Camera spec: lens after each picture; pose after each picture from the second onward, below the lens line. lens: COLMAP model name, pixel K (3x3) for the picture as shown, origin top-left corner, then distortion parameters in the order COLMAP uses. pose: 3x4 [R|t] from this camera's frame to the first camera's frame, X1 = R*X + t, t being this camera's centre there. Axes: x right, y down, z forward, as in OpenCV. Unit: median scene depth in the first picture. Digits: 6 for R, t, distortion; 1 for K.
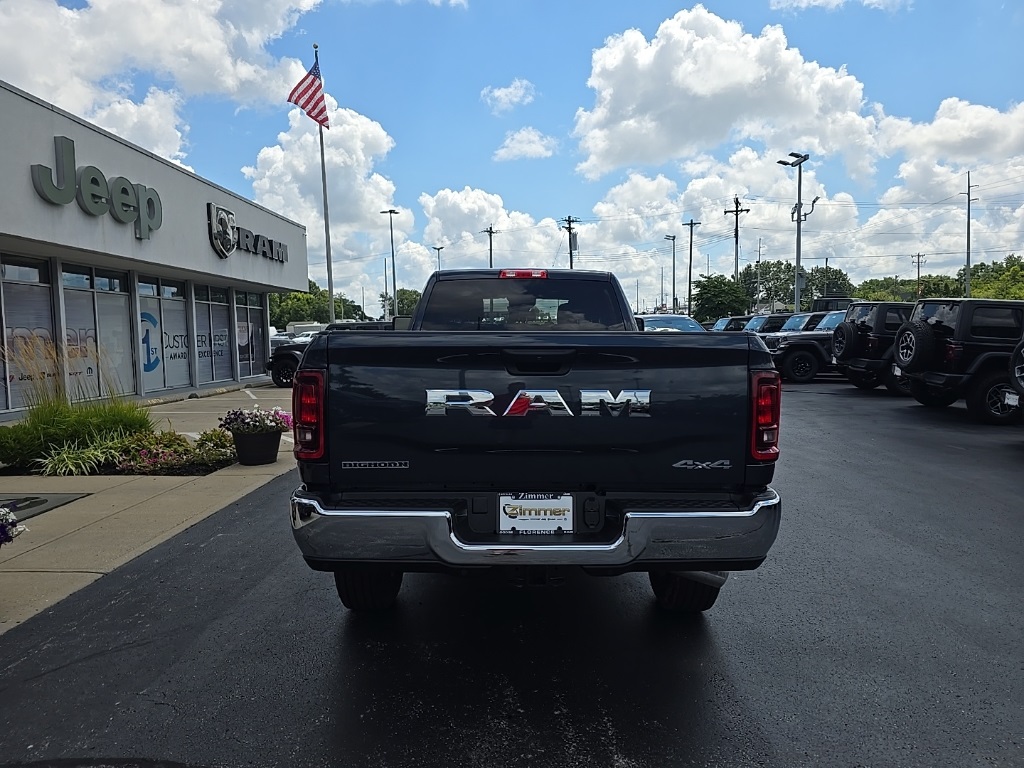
lens RADIAL K [[697.3, 0, 517.3], [0, 697.3, 385.3], [0, 0, 1]] dist [0.046767, -0.034614]
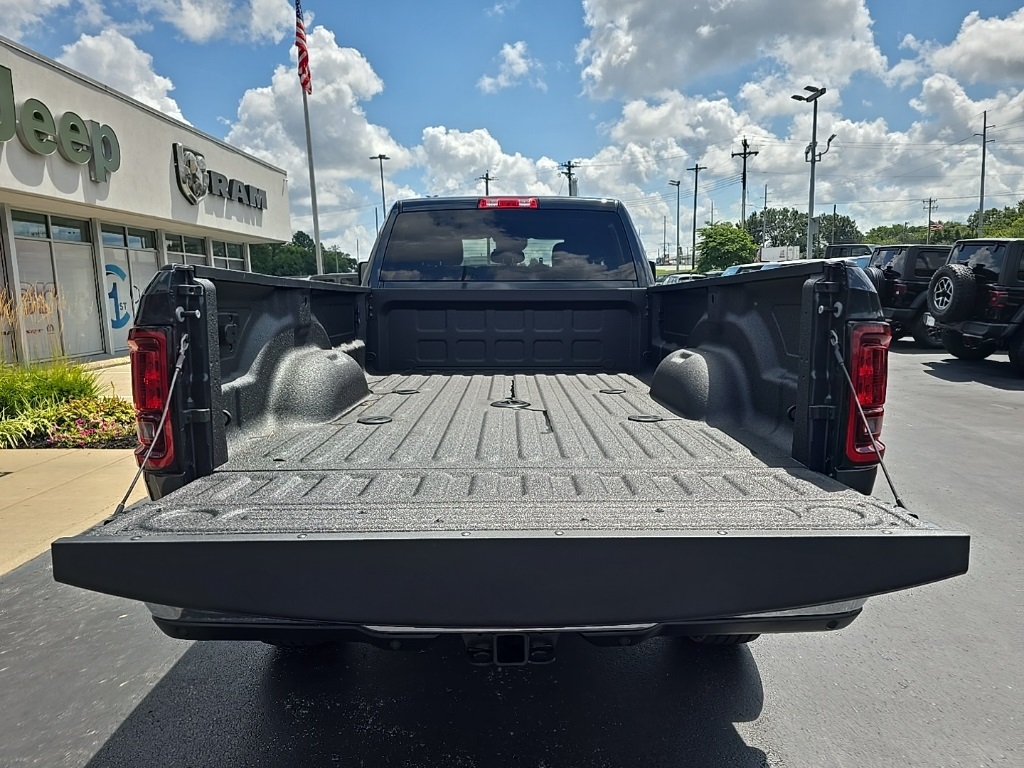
lens RADIAL K [[700.6, 0, 516.4], [0, 700.6, 389.4], [0, 0, 1]] dist [0.050848, -0.048034]
pose [[0.999963, -0.008385, -0.002003, 0.002025], [0.008506, 0.997406, 0.071477, -0.000506], [0.001398, -0.071491, 0.997440, 0.020072]]
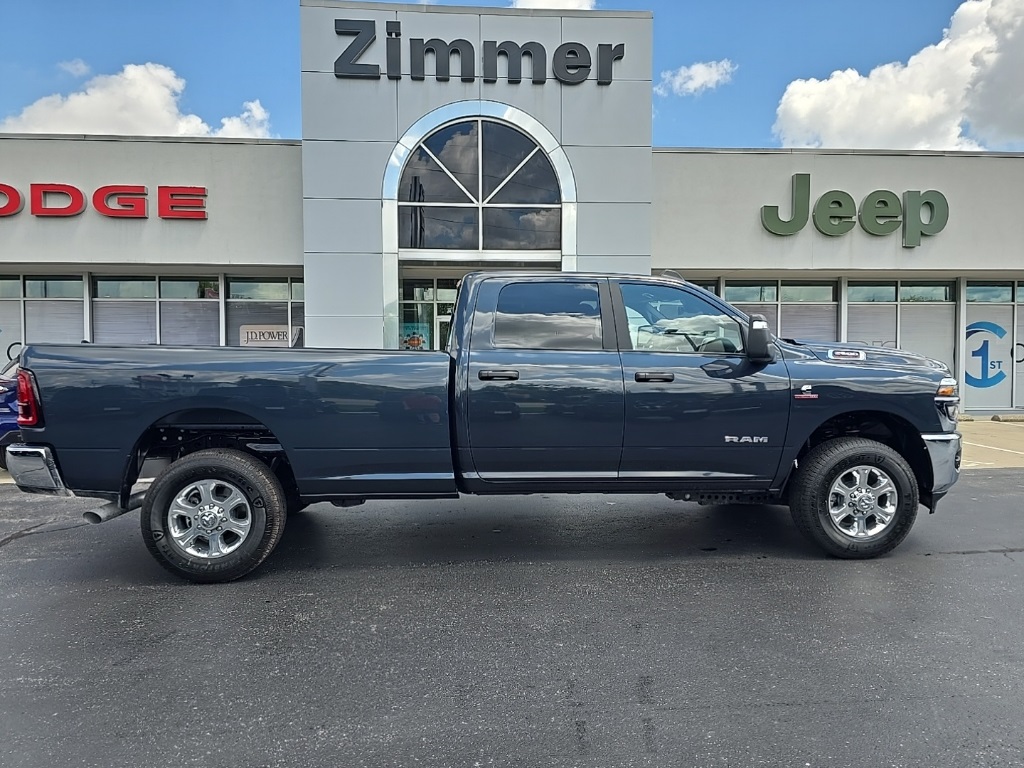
lens RADIAL K [[697.3, 0, 517.3], [0, 697.3, 385.3], [0, 0, 1]] dist [0.046767, -0.034614]
pose [[0.073720, 0.045805, -0.996226, 0.113148], [-0.066335, 0.996958, 0.040930, -0.006879], [0.995070, 0.063067, 0.076534, 0.118038]]
